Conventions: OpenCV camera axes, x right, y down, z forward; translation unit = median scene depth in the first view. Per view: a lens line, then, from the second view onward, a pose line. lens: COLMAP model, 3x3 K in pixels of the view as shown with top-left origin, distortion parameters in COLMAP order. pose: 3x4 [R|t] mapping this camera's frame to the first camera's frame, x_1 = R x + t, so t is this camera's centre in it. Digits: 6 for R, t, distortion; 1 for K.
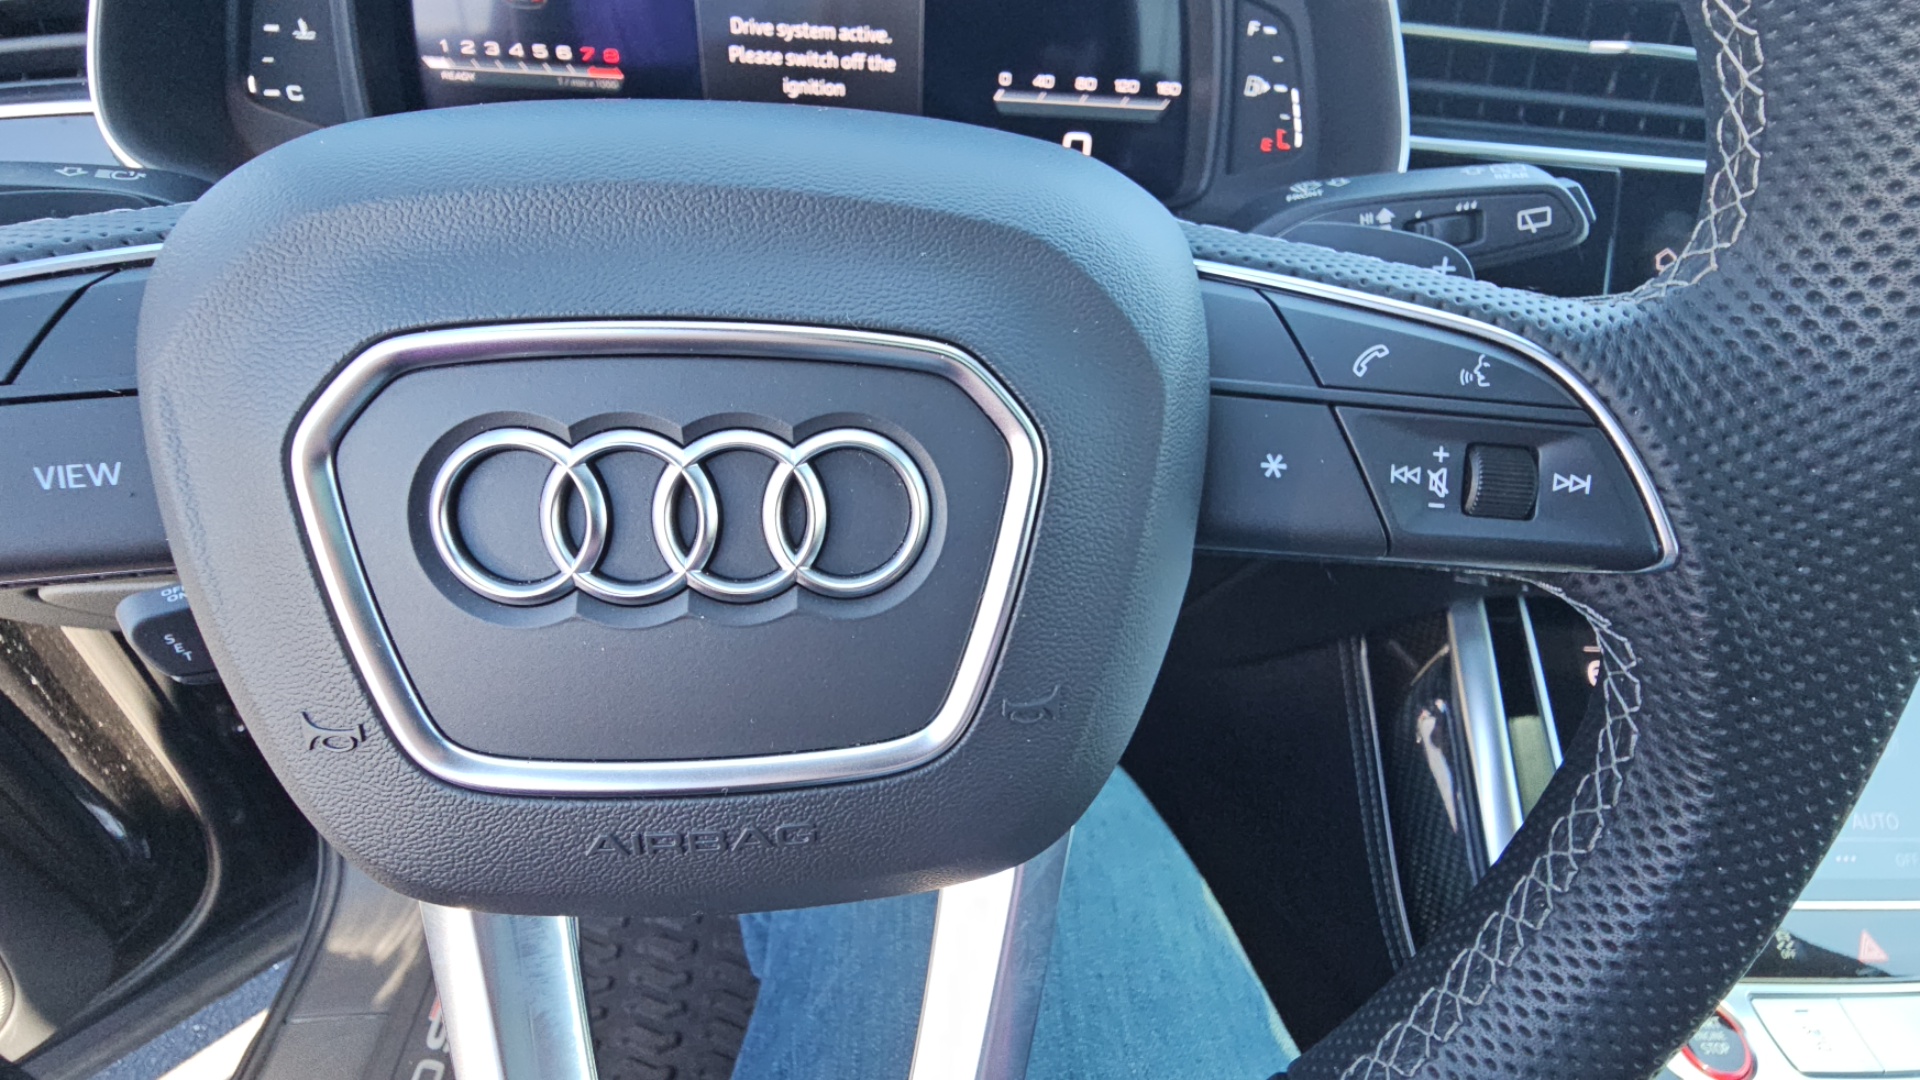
lens RADIAL K [[861.7, 0, 976.0], [0, 861.7, 542.1], [0, 0, 1]] dist [0.007674, -0.006930]
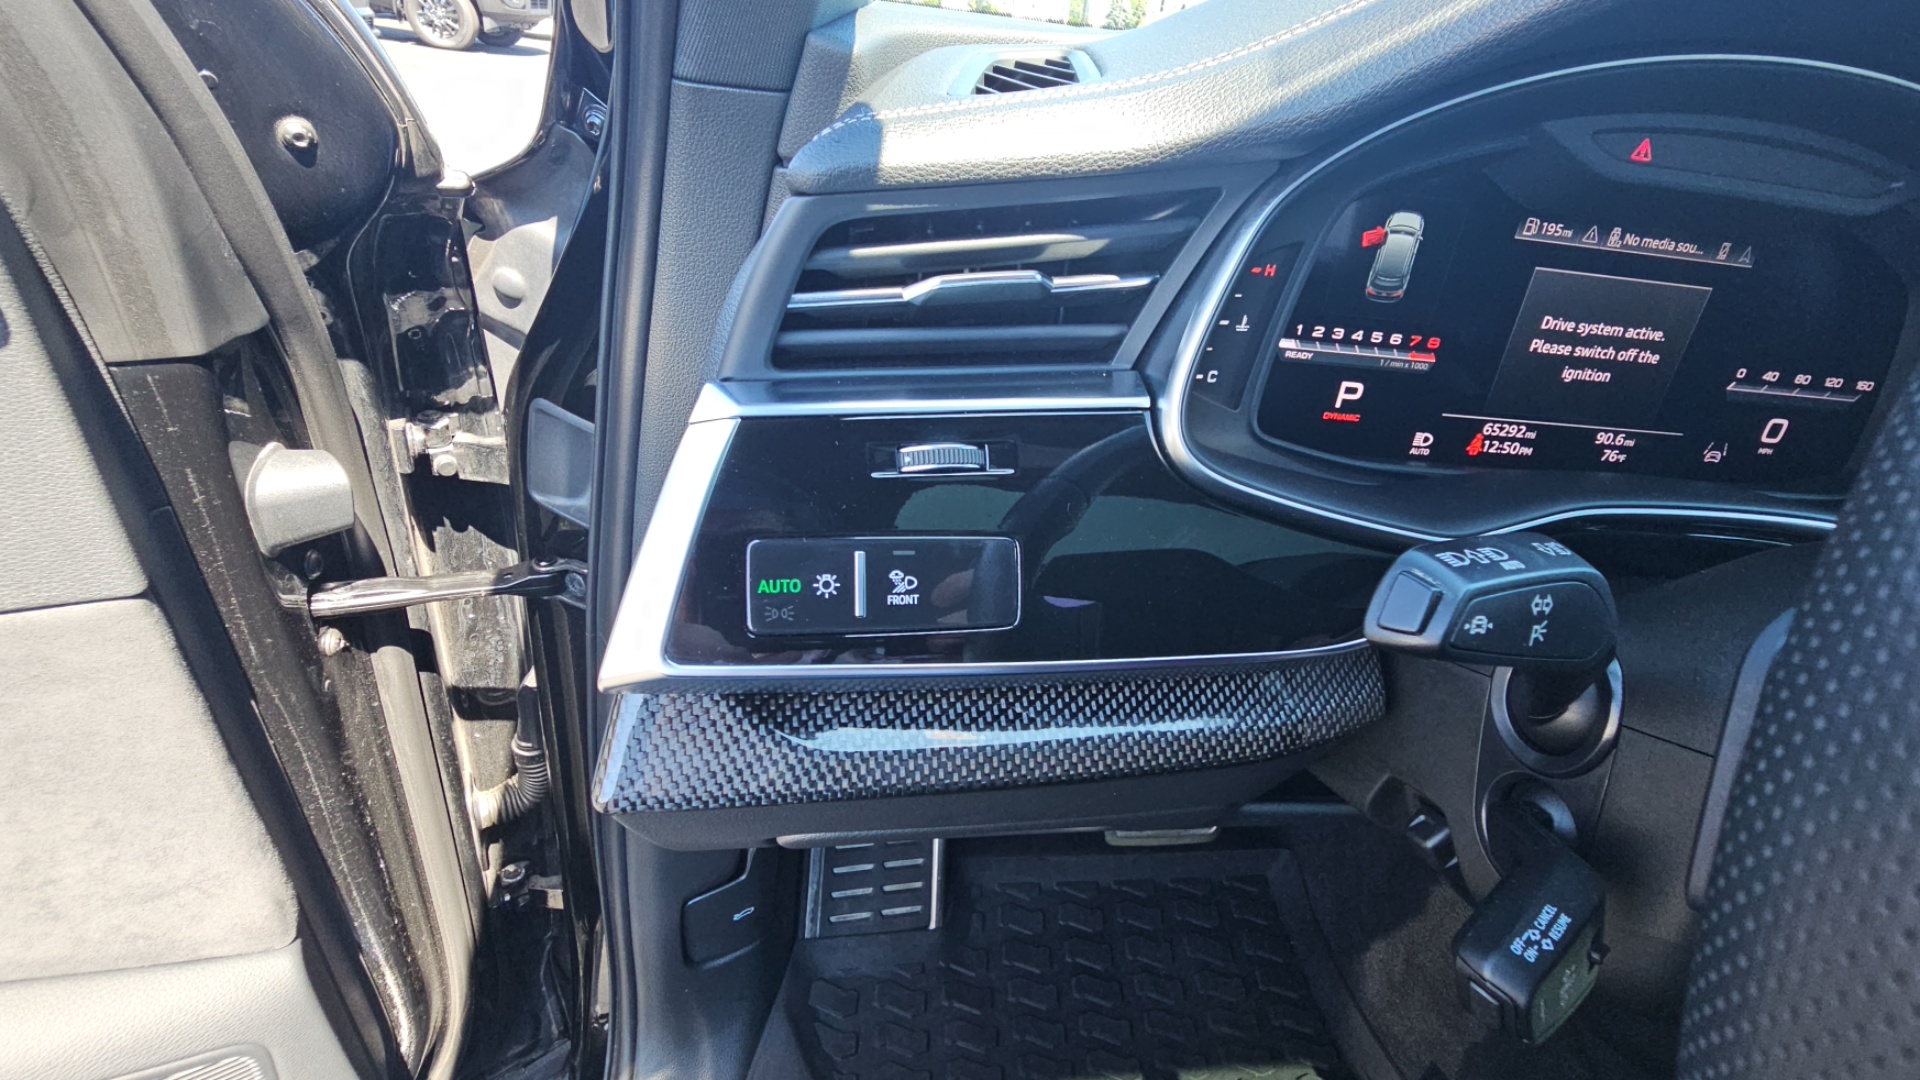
lens RADIAL K [[861.7, 0, 972.1], [0, 861.7, 543.5], [0, 0, 1]] dist [0.007674, -0.006930]
pose [[0.997418, 0.037062, 0.061519, -1.037350], [-0.029722, 0.992779, -0.116216, -0.171797], [-0.065382, 0.114088, 0.991317, 0.002262]]
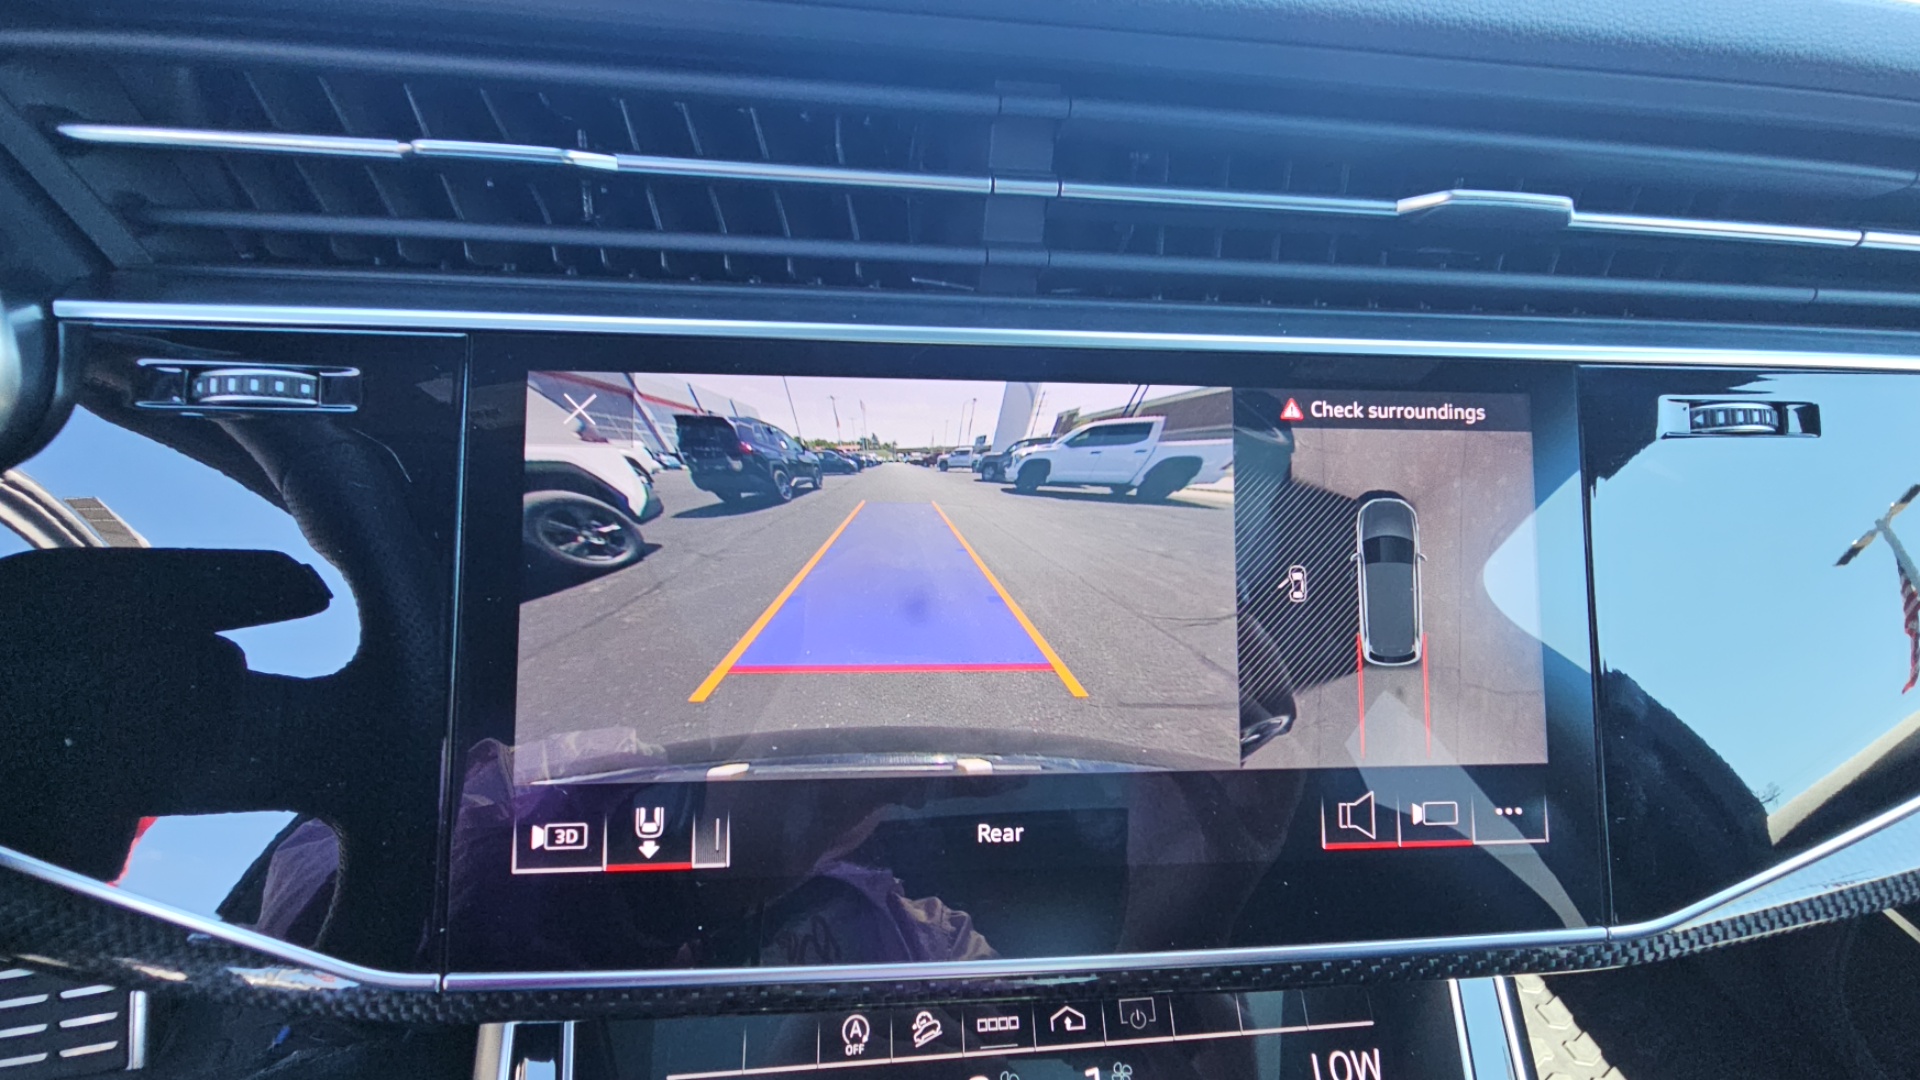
lens RADIAL K [[861.7, 0, 982.7], [0, 861.7, 544.4], [0, 0, 1]] dist [0.007674, -0.006930]
pose [[0.996716, -0.059645, 0.054764, 1.035910], [0.066268, 0.989508, -0.128388, -0.175609], [-0.046532, 0.131595, 0.990211, 0.380346]]
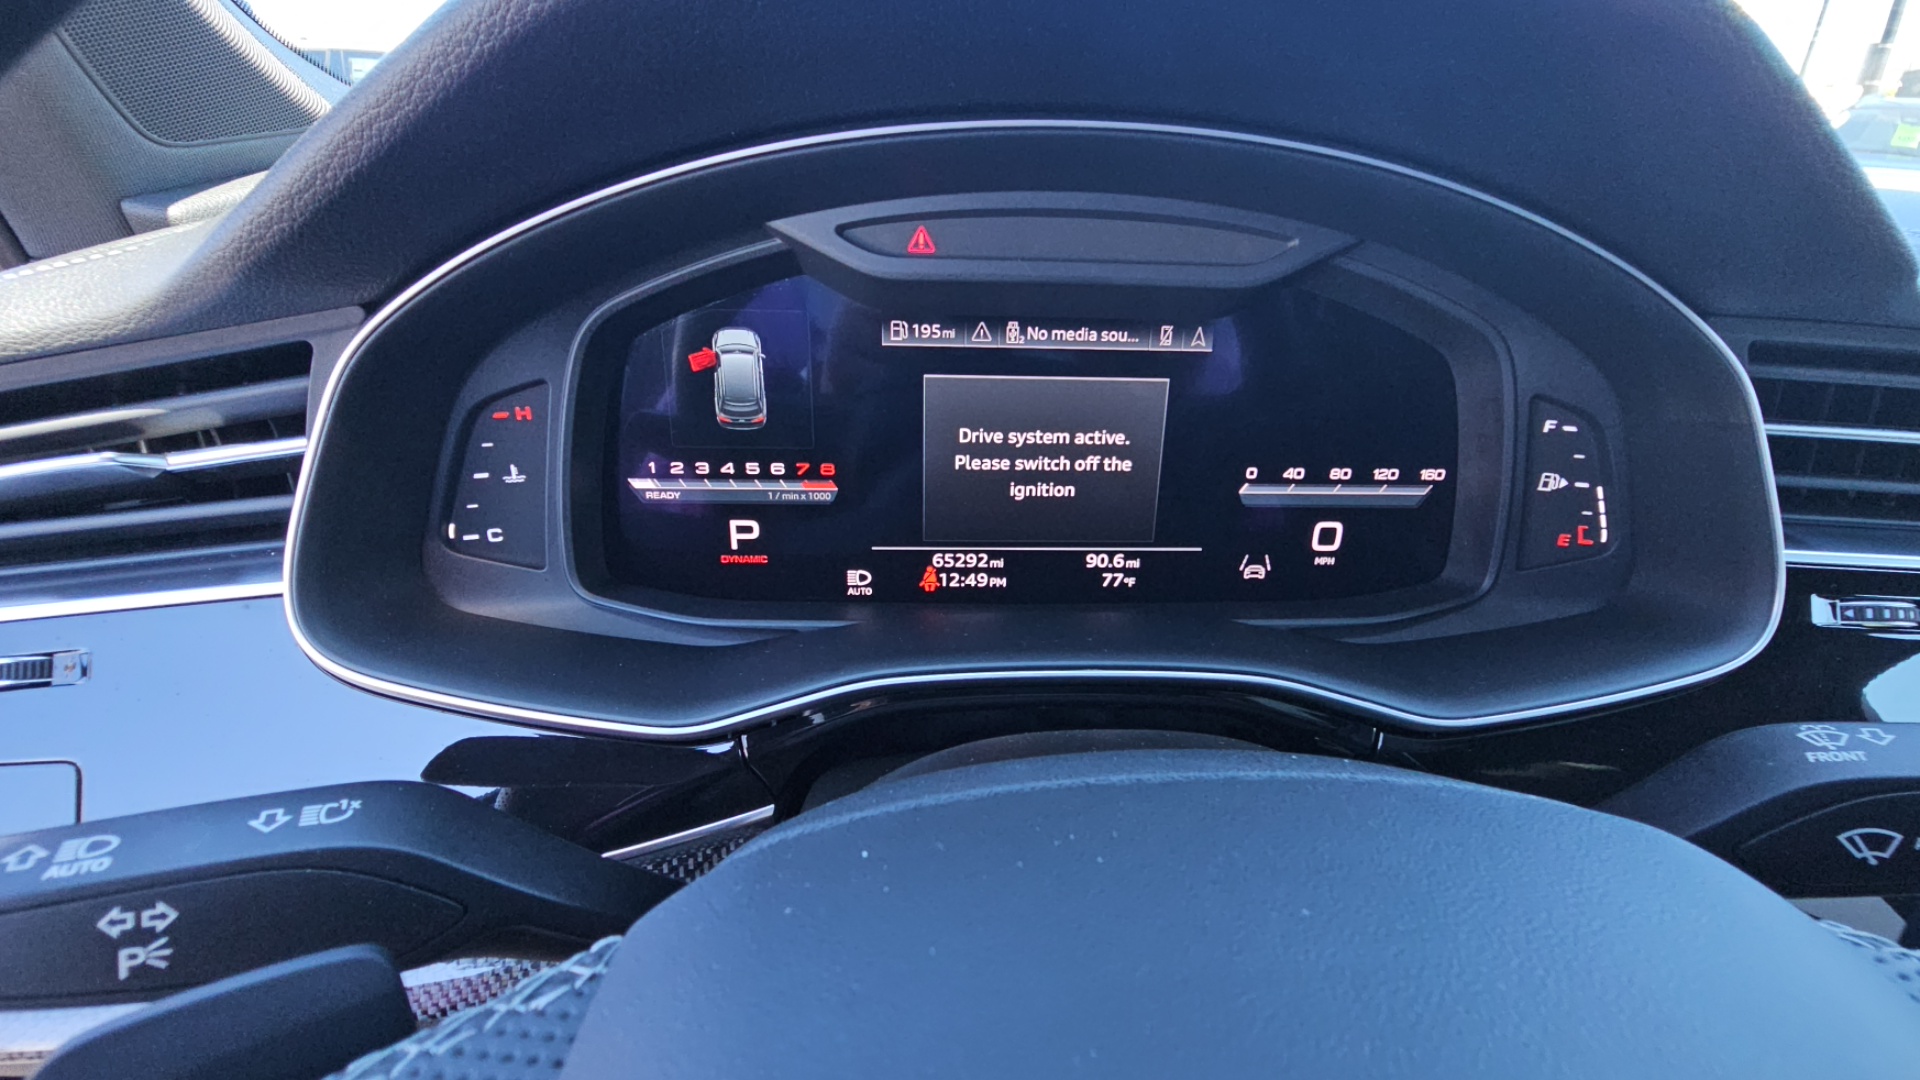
lens RADIAL K [[861.7, 0, 973.0], [0, 861.7, 545.6], [0, 0, 1]] dist [0.007674, -0.006930]
pose [[0.998869, -0.018833, -0.043660, -0.226872], [0.009358, 0.978120, -0.207833, -0.288463], [0.046619, 0.207189, 0.977190, 0.127717]]
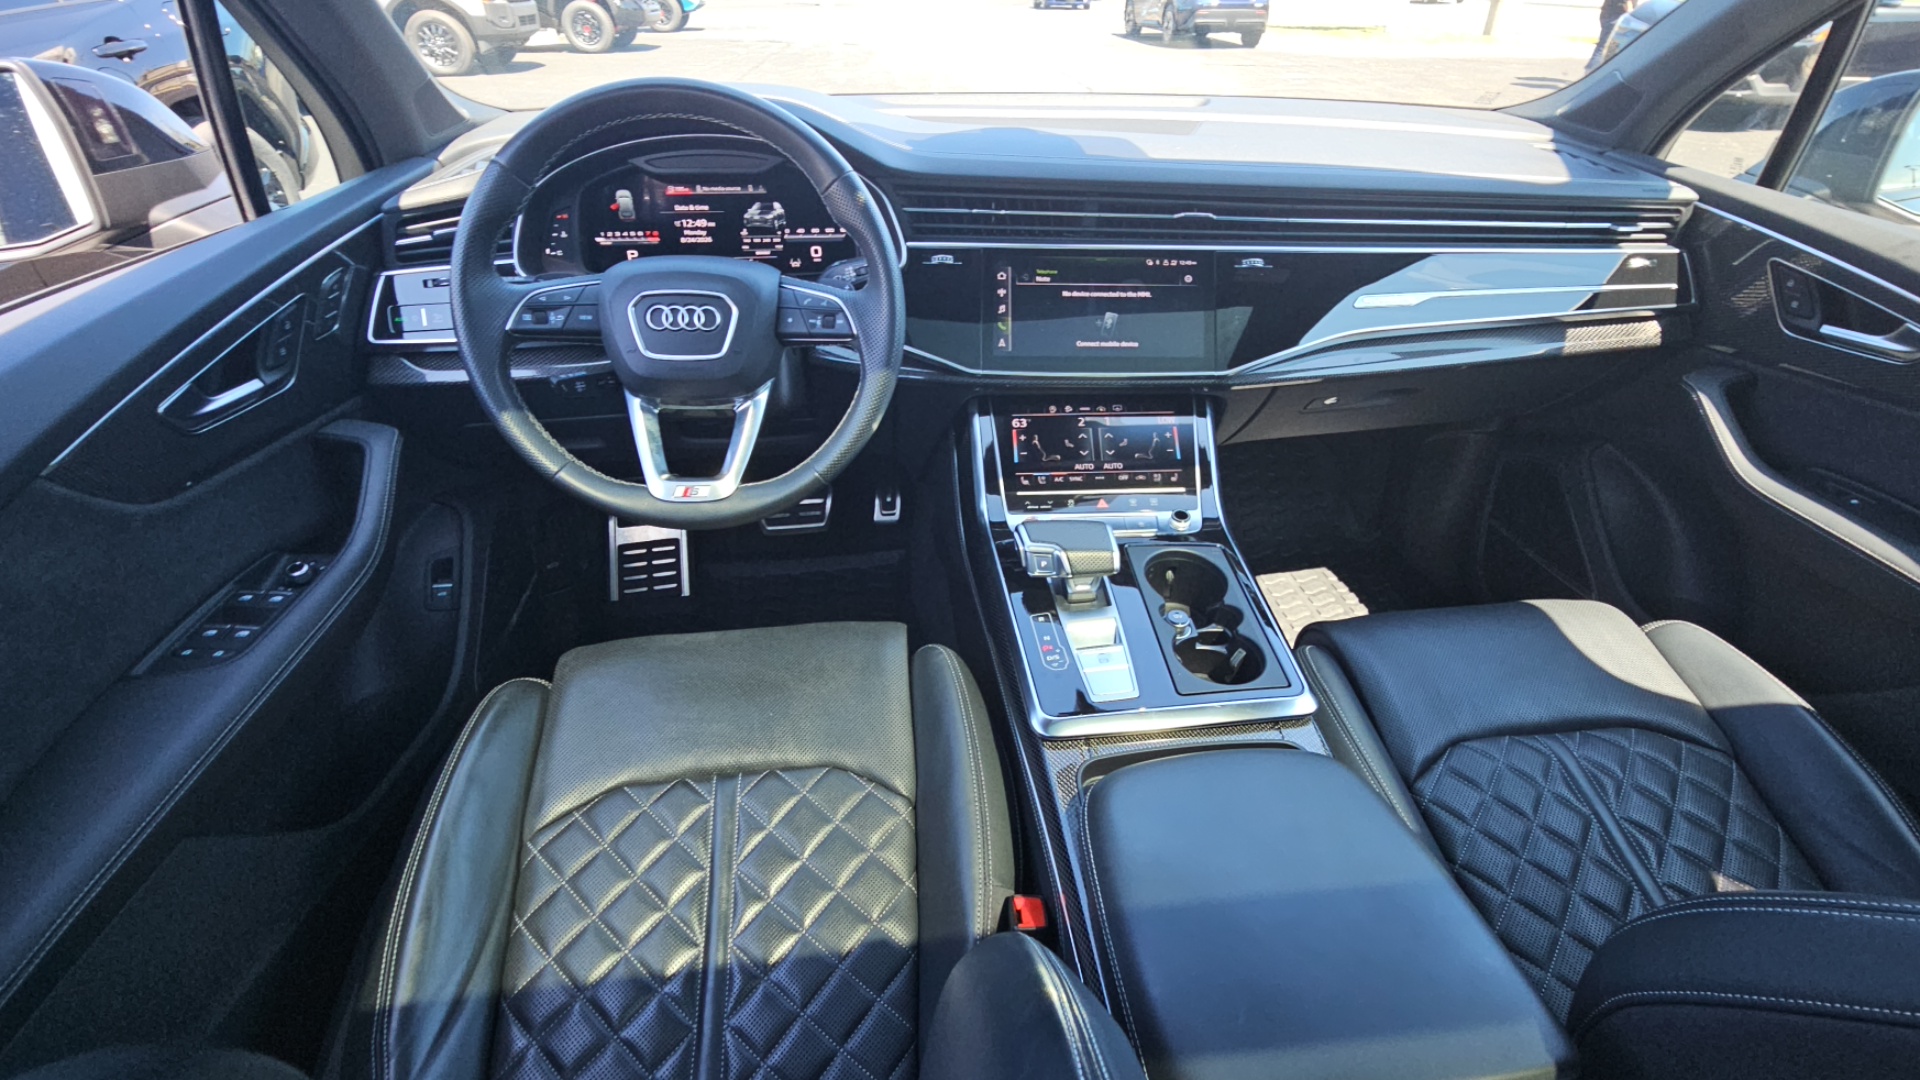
lens RADIAL K [[861.7, 0, 980.4], [0, 861.7, 545.4], [0, 0, 1]] dist [0.007674, -0.006930]
pose [[0.997899, -0.064780, -0.000786, 0.653829], [0.064578, 0.995599, -0.067908, 0.815668], [0.005181, 0.067715, 0.997691, -1.958870]]
